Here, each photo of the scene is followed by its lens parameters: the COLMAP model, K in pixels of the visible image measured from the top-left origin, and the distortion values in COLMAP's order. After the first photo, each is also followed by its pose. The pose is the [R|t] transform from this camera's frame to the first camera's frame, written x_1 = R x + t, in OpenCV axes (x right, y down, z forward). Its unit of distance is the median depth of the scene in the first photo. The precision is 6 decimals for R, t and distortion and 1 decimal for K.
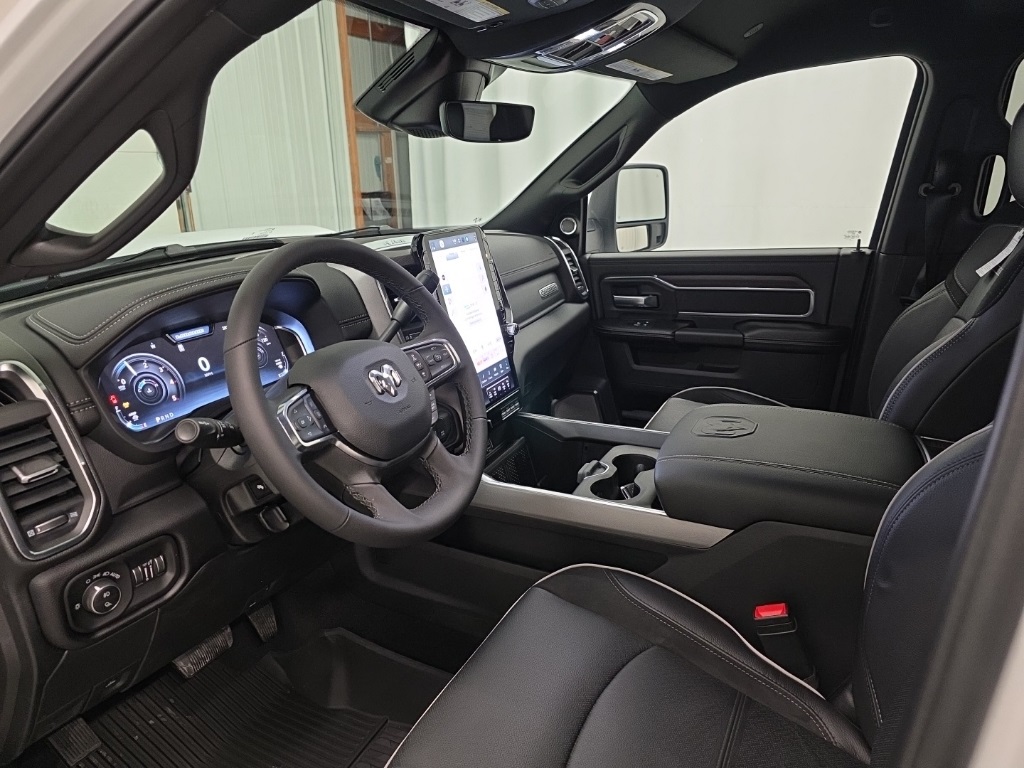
lens RADIAL K [[663.2, 0, 506.5], [0, 663.2, 378.8], [0, 0, 1]] dist [0.050220, -0.047257]
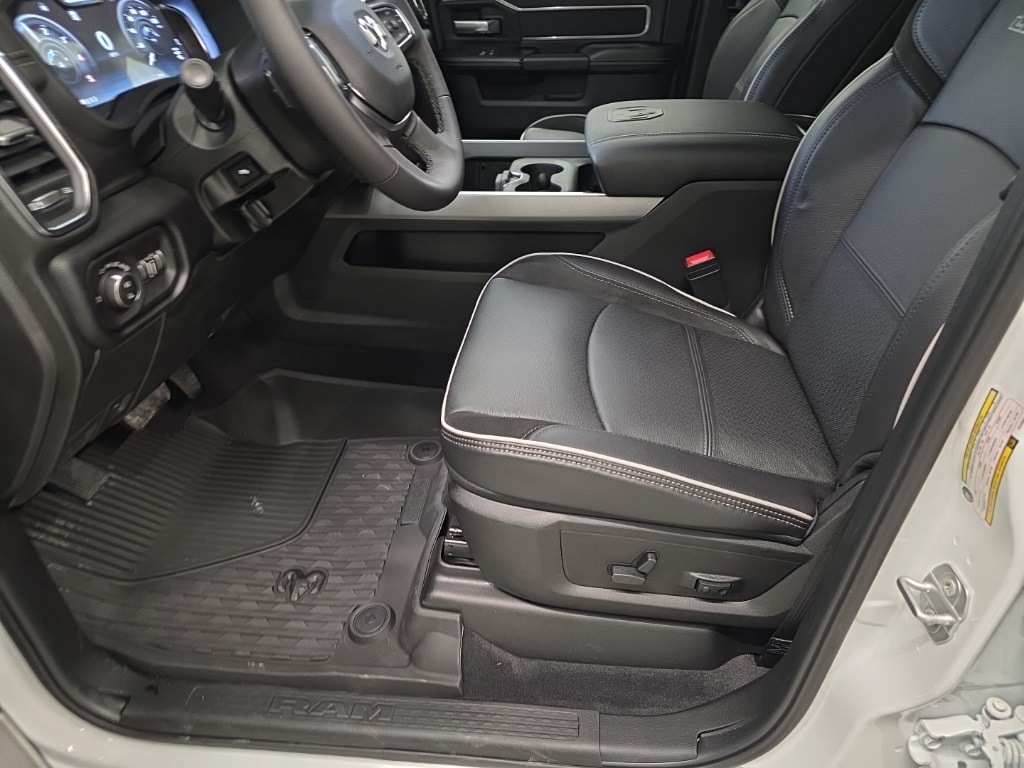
lens RADIAL K [[663.2, 0, 506.5], [0, 663.2, 378.8], [0, 0, 1]] dist [0.050220, -0.047257]
pose [[0.935929, -0.178584, 0.303553, -0.333549], [0.083662, 0.949969, 0.300930, 0.171317], [-0.342108, -0.256253, 0.904045, -0.006493]]
